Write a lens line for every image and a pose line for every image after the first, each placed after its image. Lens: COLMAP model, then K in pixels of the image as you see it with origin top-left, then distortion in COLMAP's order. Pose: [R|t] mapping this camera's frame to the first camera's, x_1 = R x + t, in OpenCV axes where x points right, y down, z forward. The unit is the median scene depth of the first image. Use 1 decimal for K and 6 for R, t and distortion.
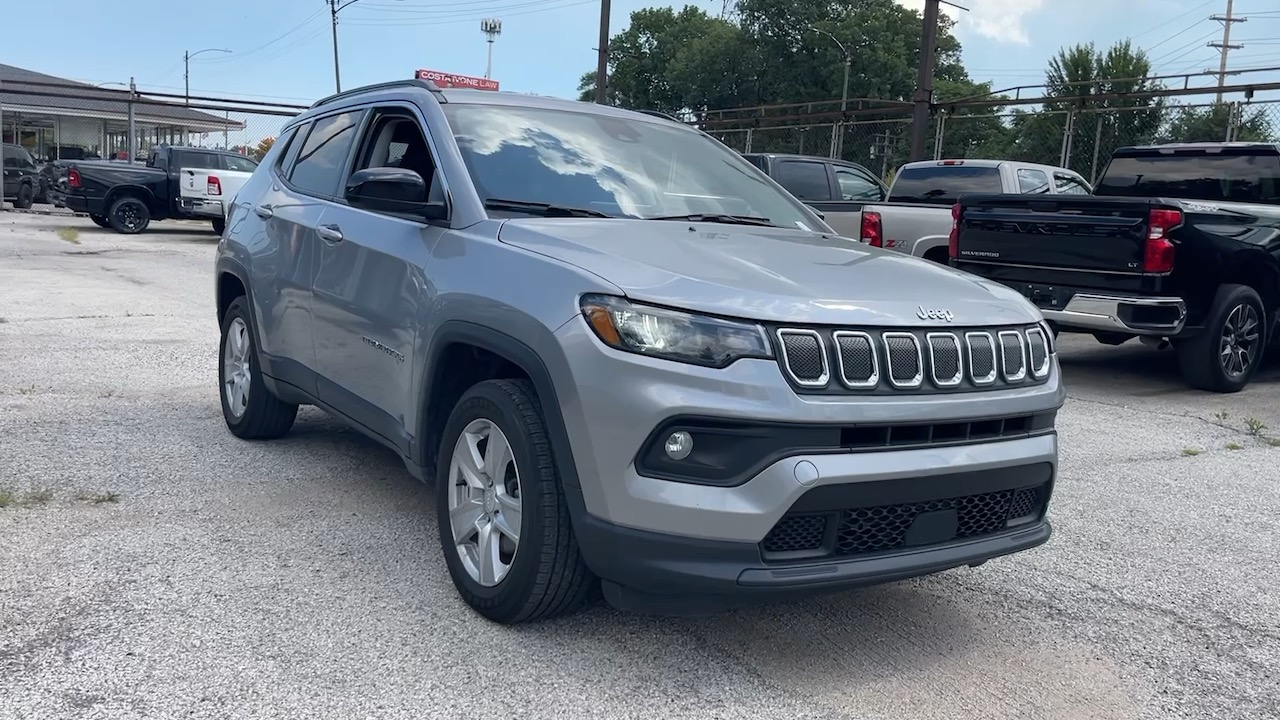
lens RADIAL K [[1114.2, 0, 641.4], [0, 1114.2, 366.5], [0, 0, 1]] dist [0.050811, -0.039489]
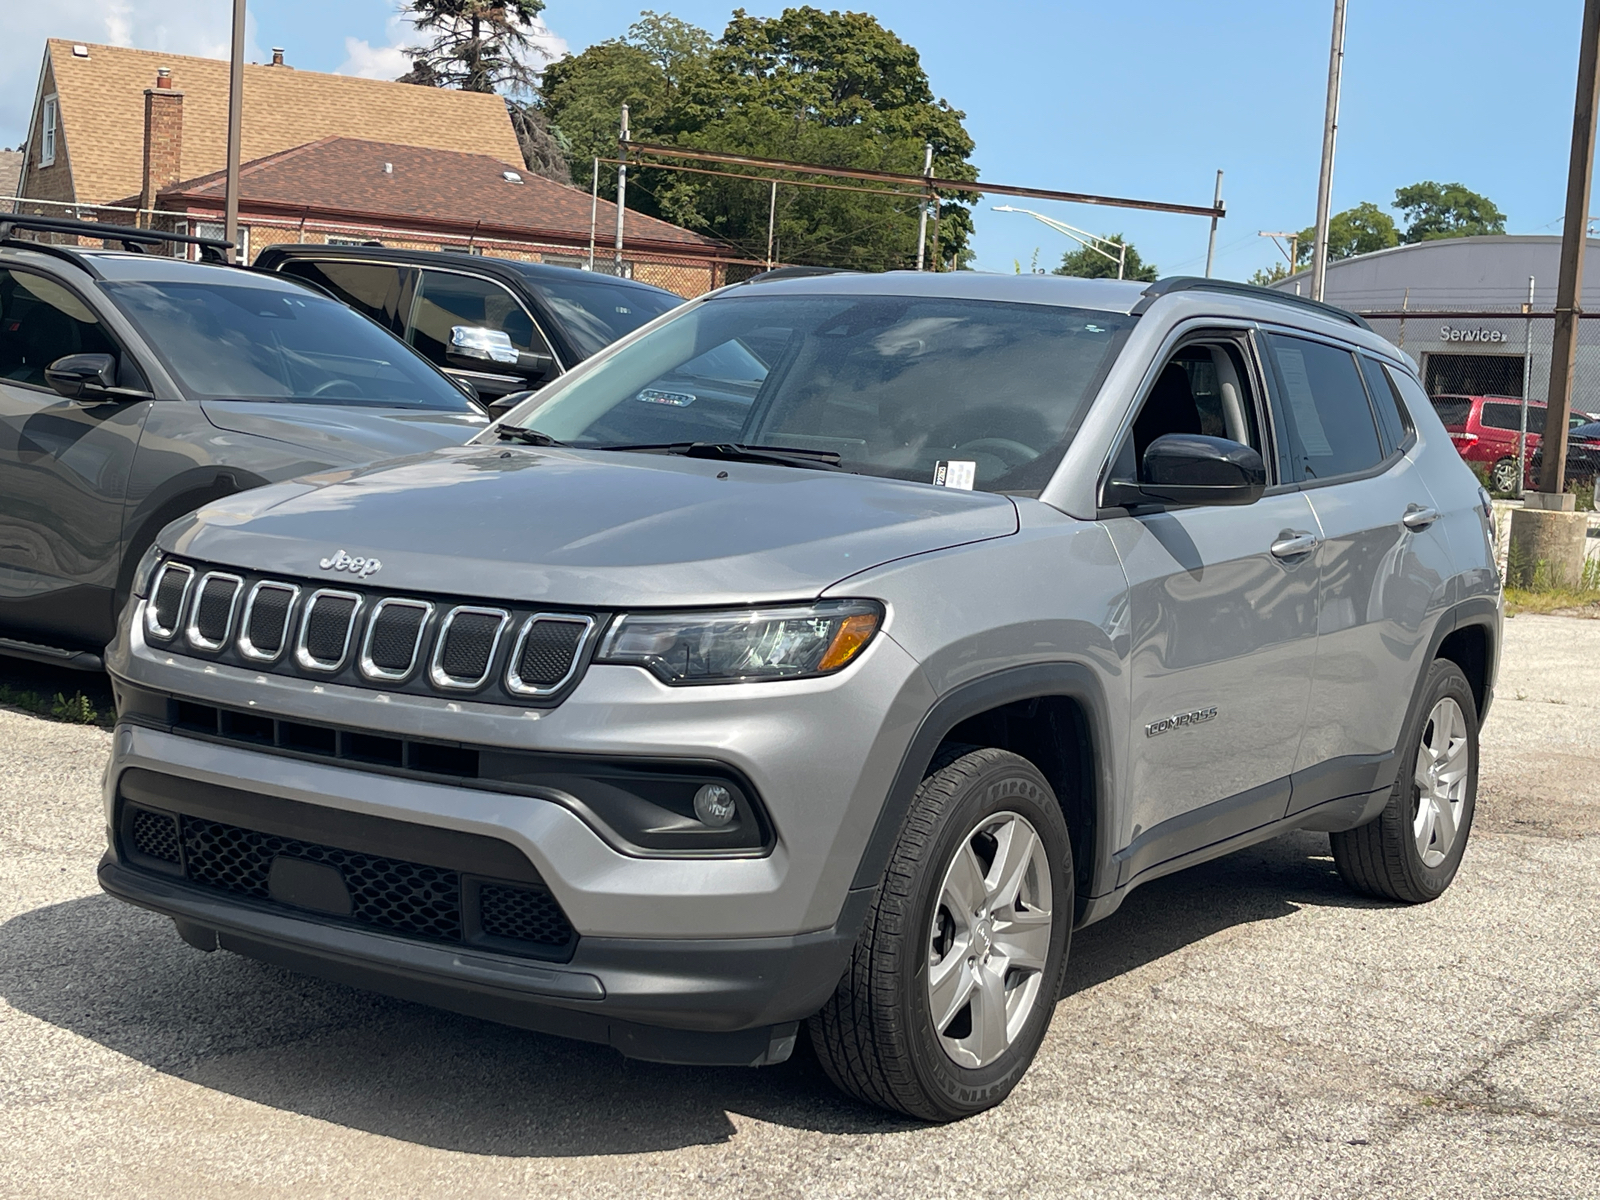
lens RADIAL K [[2326.4, 0, 797.2], [0, 2326.4, 623.7], [0, 0, 1]] dist [0.133682, -0.465699]
pose [[0.391762, 0.048216, -0.918802, 1.296937], [-0.155048, 0.987804, -0.014273, -0.026468], [0.906908, 0.148050, 0.394460, 0.553964]]
